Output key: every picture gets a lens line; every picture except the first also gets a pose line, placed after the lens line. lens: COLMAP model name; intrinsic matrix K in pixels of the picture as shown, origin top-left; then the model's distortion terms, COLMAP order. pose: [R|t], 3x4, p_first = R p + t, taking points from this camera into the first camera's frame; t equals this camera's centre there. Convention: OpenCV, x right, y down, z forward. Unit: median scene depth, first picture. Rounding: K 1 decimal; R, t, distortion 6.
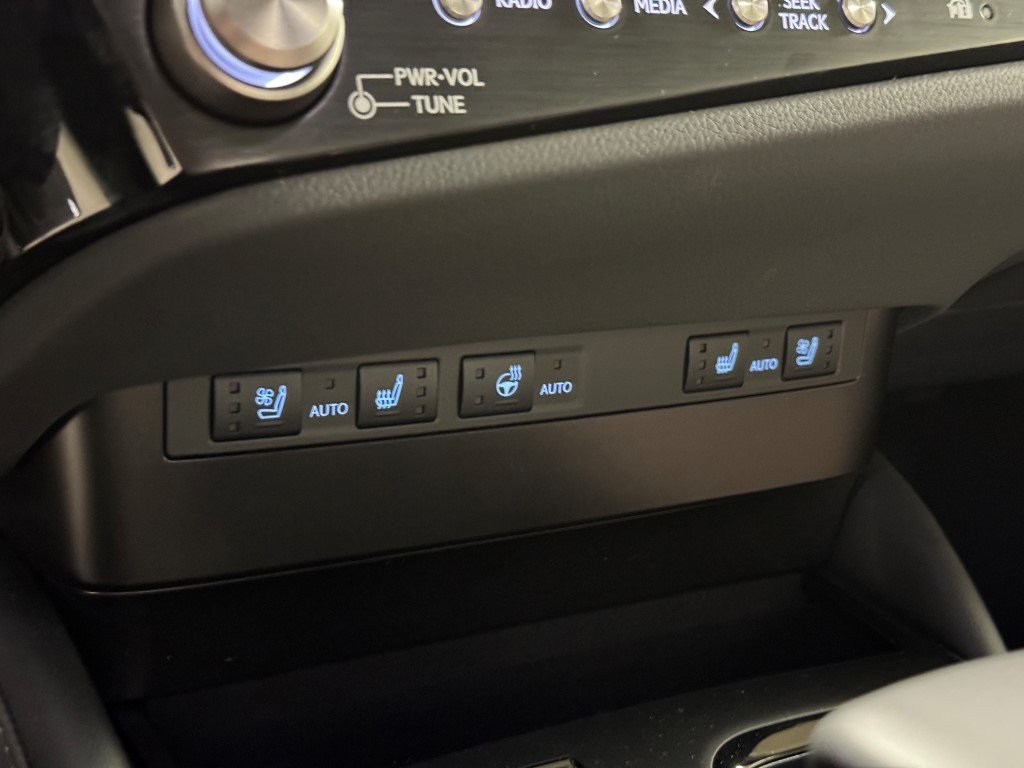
lens RADIAL K [[1443.3, 0, 493.7], [0, 1443.3, 377.2], [0, 0, 1]] dist [0.139522, 0.000000]
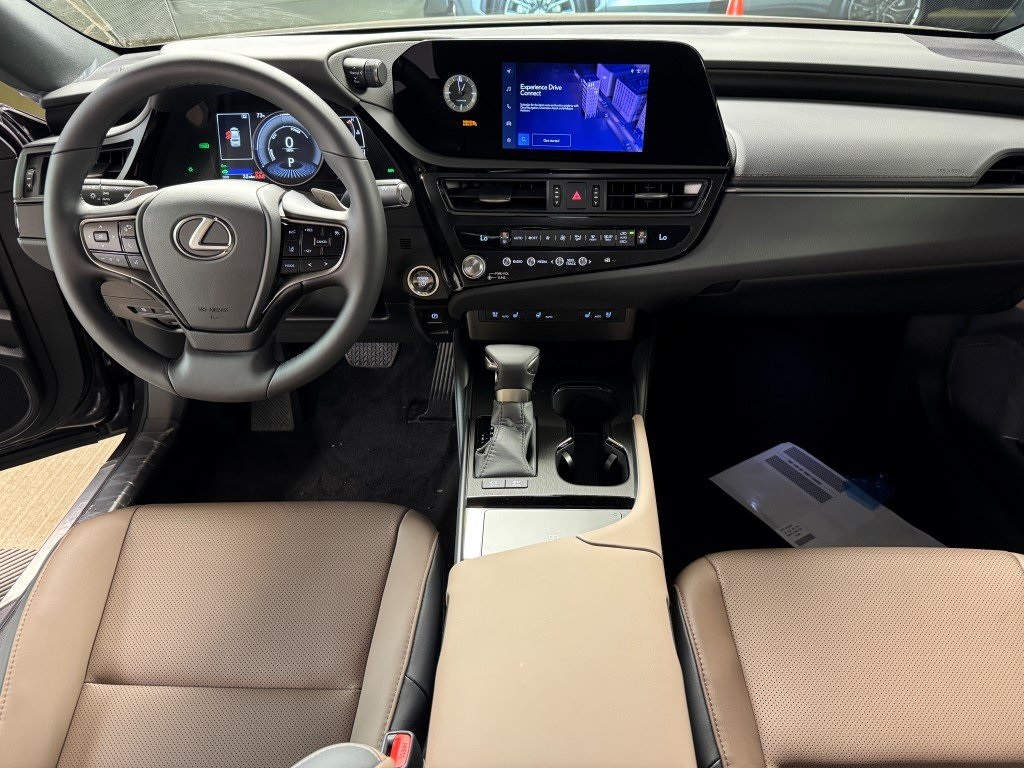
lens RADIAL K [[726.2, 0, 514.7], [0, 726.2, 393.6], [0, 0, 1]] dist [0.077129, -0.103752]
pose [[0.841623, 0.193462, -0.504226, 1.601084], [-0.077660, 0.967287, 0.241505, -0.425853], [0.534453, -0.164098, 0.829115, -1.643017]]
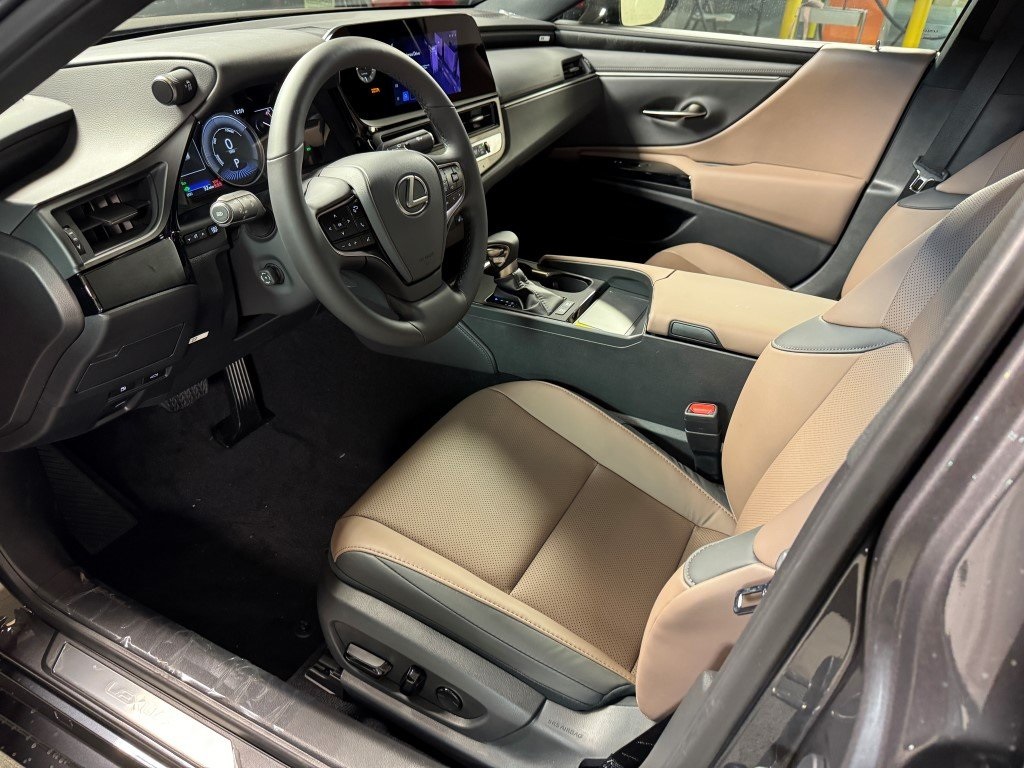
lens RADIAL K [[726.2, 0, 508.3], [0, 726.2, 389.3], [0, 0, 1]] dist [0.077129, -0.103752]
pose [[0.838076, -0.355761, 0.413598, -1.723741], [0.239397, 0.921054, 0.307163, -0.344471], [-0.490223, -0.158412, 0.857081, -2.826690]]
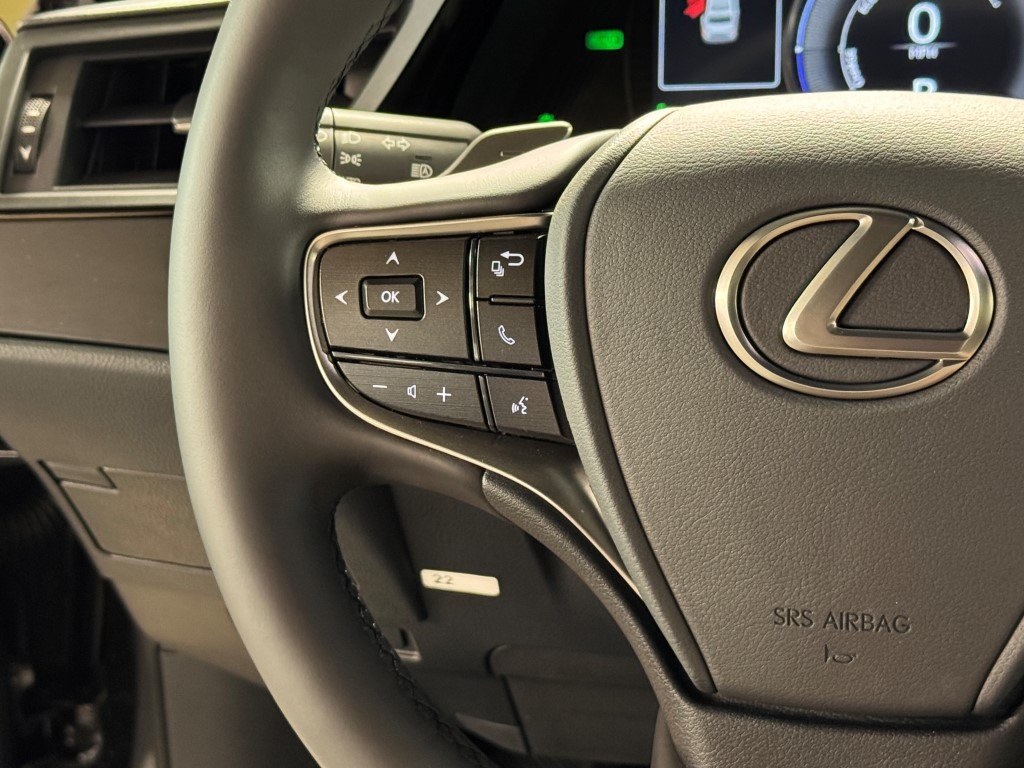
lens RADIAL K [[2052.8, 0, 502.2], [0, 2052.8, 396.8], [0, 0, 1]] dist [0.128391, 0.000000]
pose [[0.723379, 0.081620, -0.685610, 0.288997], [-0.105099, 0.994433, 0.007495, -0.169807], [0.682405, 0.066635, 0.727930, -1.399958]]
